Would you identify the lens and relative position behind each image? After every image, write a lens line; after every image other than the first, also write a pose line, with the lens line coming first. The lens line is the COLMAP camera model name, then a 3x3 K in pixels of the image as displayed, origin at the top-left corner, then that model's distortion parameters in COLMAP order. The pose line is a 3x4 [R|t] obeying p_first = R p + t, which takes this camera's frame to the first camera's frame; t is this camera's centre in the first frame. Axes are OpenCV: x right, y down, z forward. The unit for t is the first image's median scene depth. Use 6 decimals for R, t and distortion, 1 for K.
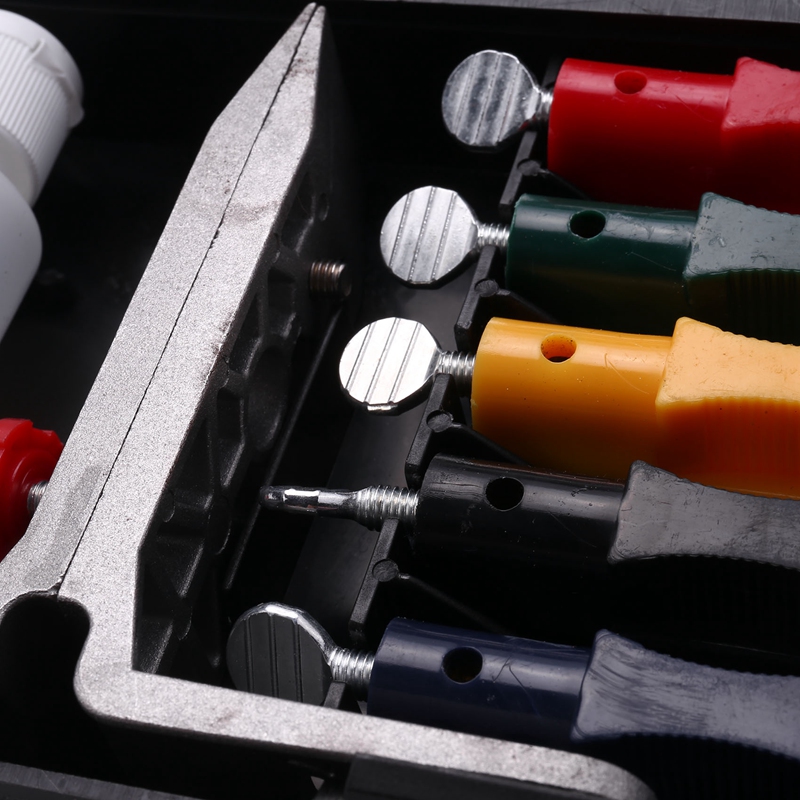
lens RADIAL K [[1536.7, 0, 400.0], [0, 1536.7, 400.0], [0, 0, 1]] dist [-0.171915, 0.197518]
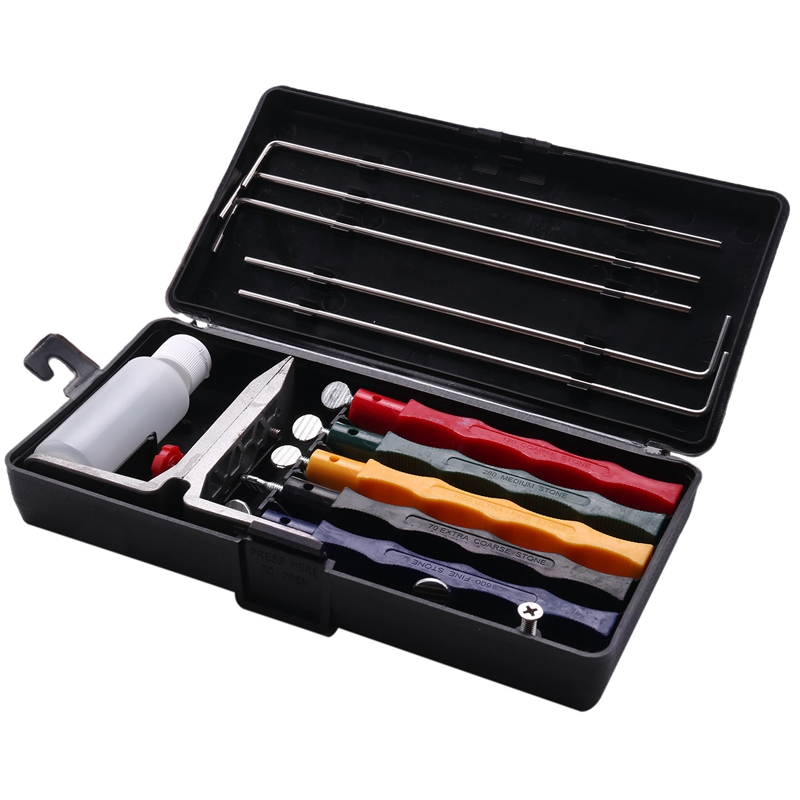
lens RADIAL K [[1224.1, 0, 400.0], [0, 1224.1, 400.0], [0, 0, 1]] dist [-0.008044, -0.004499]
pose [[0.973550, 0.228302, 0.008826, 0.188141], [-0.215018, 0.928597, -0.302448, 0.632112], [-0.077246, 0.292550, 0.953125, -1.659681]]
